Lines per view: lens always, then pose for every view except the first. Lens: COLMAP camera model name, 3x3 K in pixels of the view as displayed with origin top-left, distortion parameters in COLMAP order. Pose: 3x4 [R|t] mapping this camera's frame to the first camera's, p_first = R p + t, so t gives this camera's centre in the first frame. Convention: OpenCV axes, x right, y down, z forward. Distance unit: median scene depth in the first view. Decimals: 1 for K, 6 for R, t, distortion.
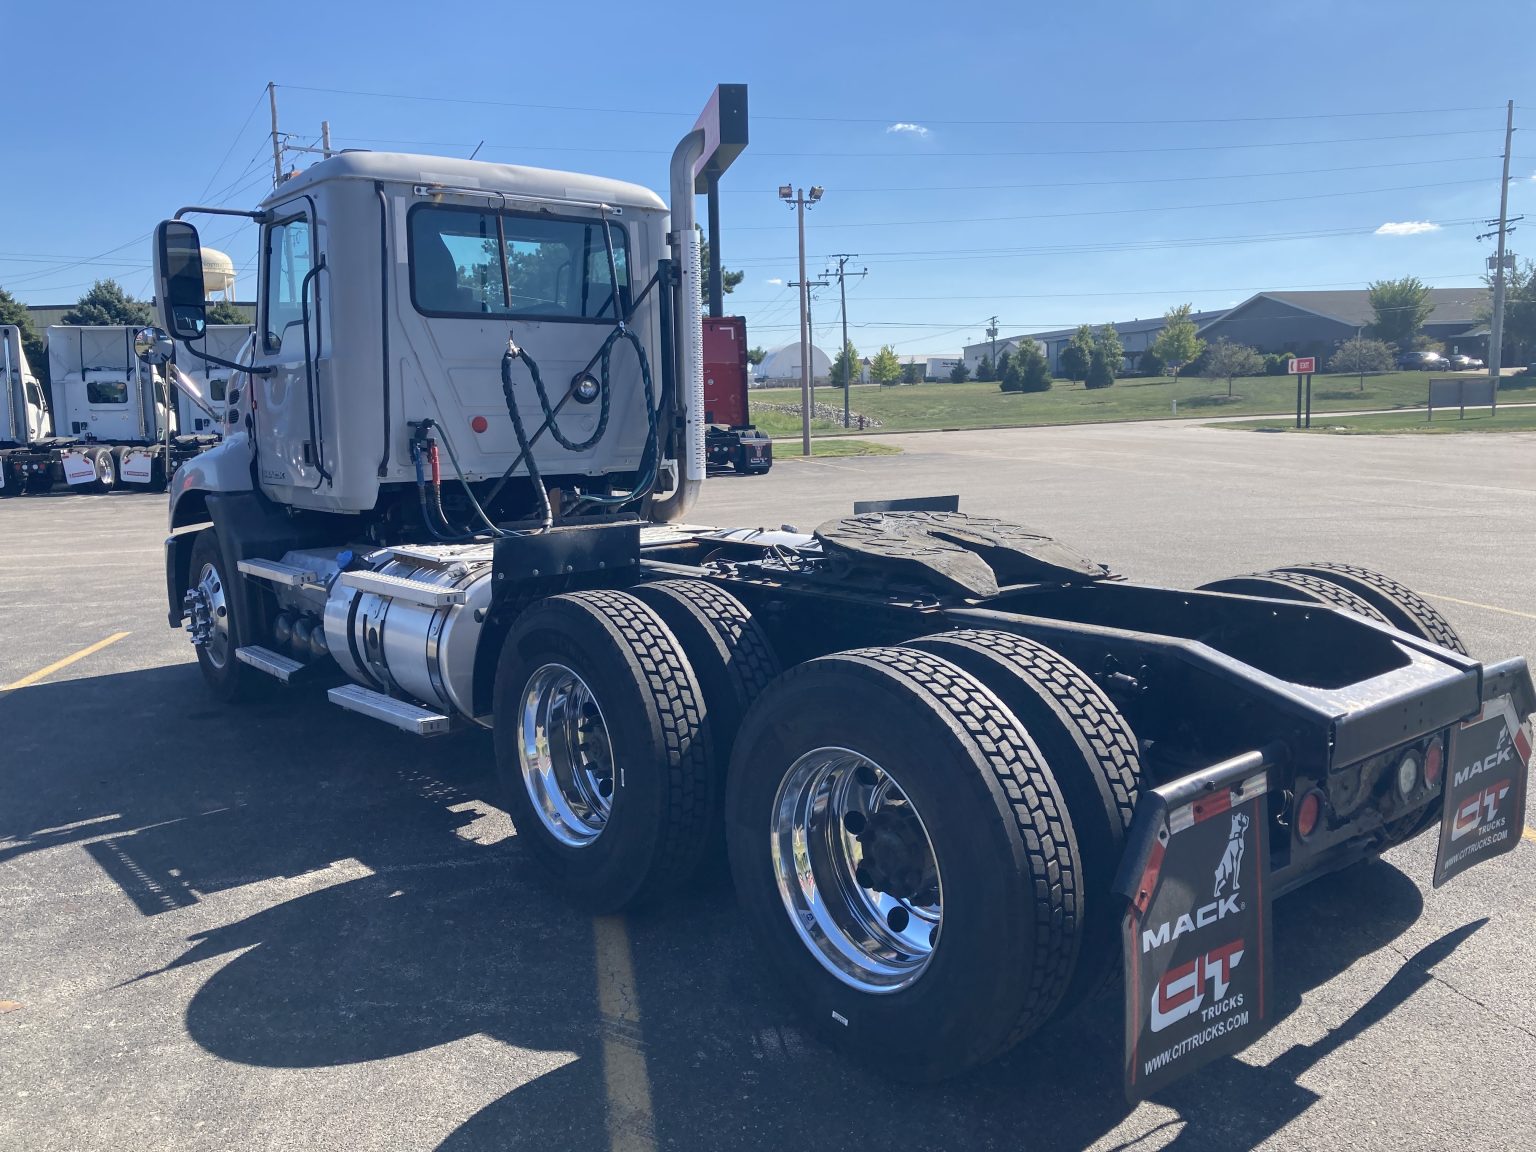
lens RADIAL K [[1233.7, 0, 766.8], [0, 1233.7, 568.6], [0, 0, 1]] dist [0.025247, -0.005868]
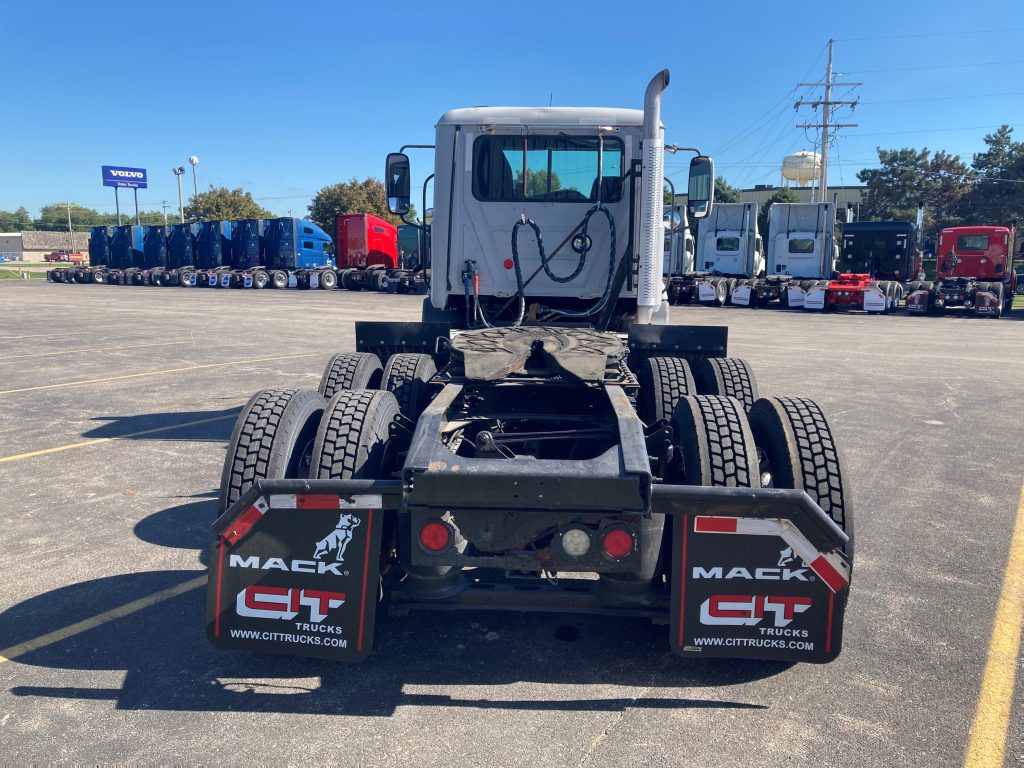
lens RADIAL K [[822.4, 0, 510.6], [0, 822.4, 384.4], [0, 0, 1]] dist [0.025247, -0.005868]
pose [[0.741064, 0.129334, -0.658860, 0.897079], [-0.114259, 0.991252, 0.066067, -0.044492], [0.661641, 0.026321, 0.749359, 0.258172]]
